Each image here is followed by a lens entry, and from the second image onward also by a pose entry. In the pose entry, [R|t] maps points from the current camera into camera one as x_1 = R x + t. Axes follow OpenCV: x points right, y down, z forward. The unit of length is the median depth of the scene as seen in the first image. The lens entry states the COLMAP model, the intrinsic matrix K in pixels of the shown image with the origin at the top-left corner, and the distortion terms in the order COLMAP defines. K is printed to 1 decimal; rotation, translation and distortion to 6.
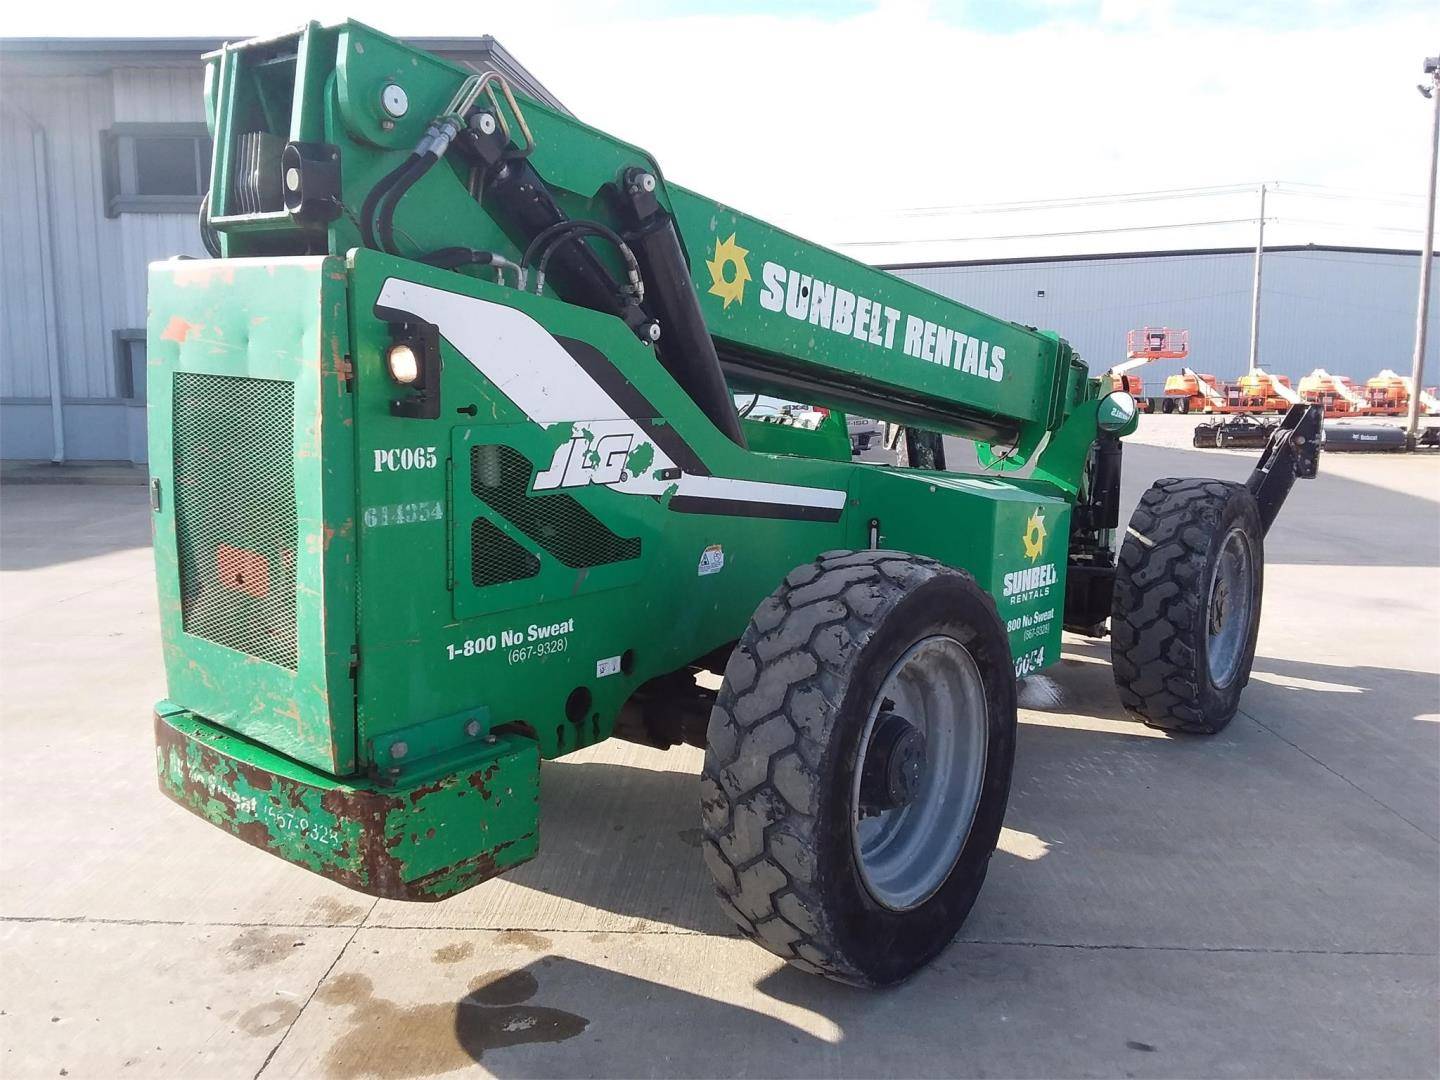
lens RADIAL K [[1129.1, 0, 720.0], [0, 1129.1, 540.0], [0, 0, 1]] dist [0.083036, -0.130889]
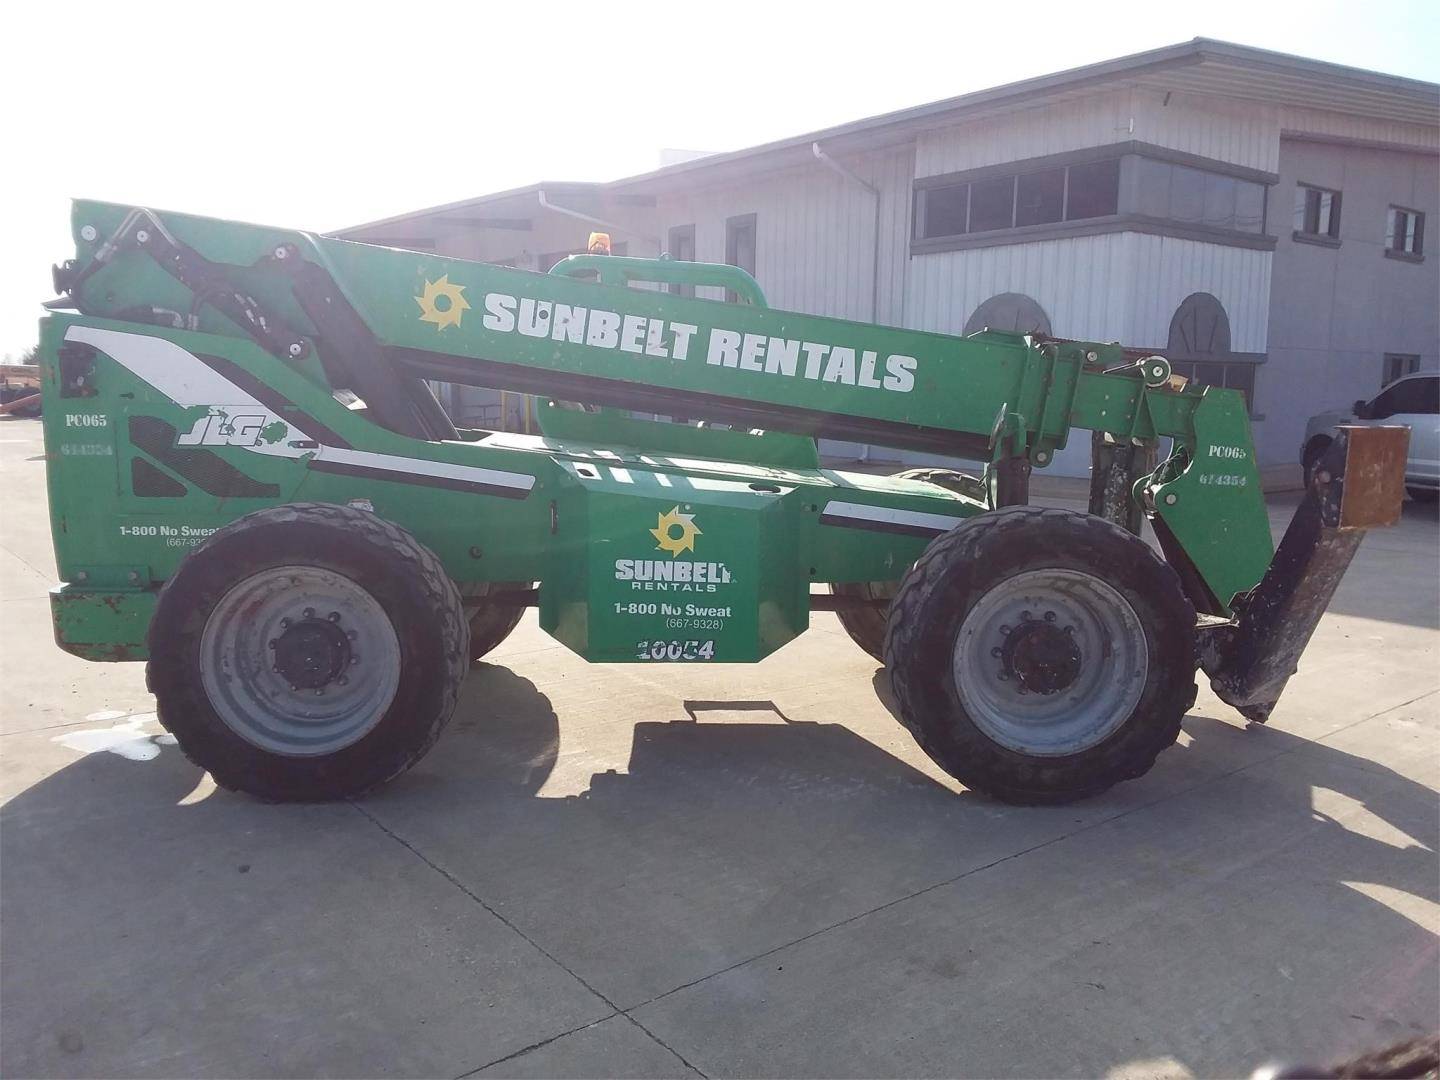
lens RADIAL K [[1129.1, 0, 720.0], [0, 1129.1, 540.0], [0, 0, 1]] dist [0.083036, -0.130889]
pose [[0.662426, 0.104711, -0.741773, 1.401779], [-0.116720, 0.992517, 0.035872, -0.049734], [0.739979, 0.062817, 0.669691, 0.397562]]
